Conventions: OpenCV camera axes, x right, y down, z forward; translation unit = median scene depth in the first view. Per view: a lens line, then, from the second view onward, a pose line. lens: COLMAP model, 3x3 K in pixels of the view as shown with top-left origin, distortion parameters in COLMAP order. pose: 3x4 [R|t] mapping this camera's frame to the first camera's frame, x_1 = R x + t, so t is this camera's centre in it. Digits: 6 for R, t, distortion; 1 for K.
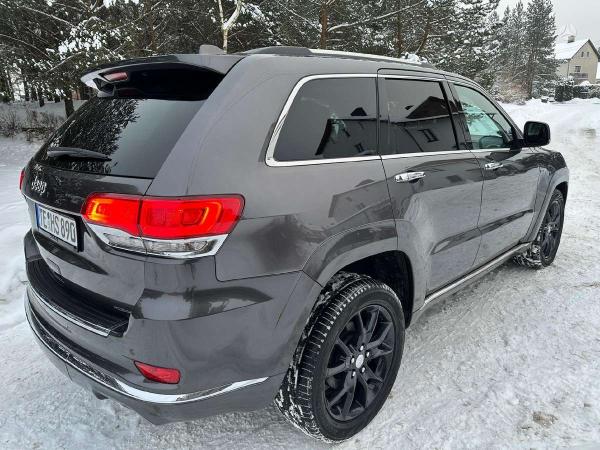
lens RADIAL K [[433.2, 0, 300.1], [0, 433.2, 225.3], [0, 0, 1]] dist [0.027536, -0.035790]
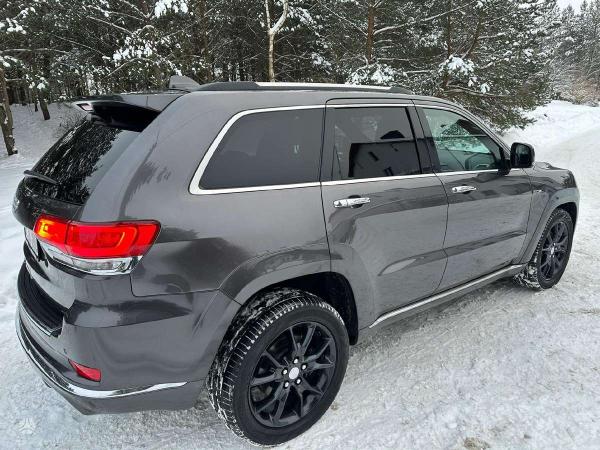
lens RADIAL K [[433.2, 0, 300.2], [0, 433.2, 224.3], [0, 0, 1]] dist [0.027536, -0.035790]
pose [[0.990539, 0.042246, -0.130571, 0.251702], [-0.041740, 0.999107, 0.006609, -0.056598], [0.130733, -0.001097, 0.991417, -0.055315]]
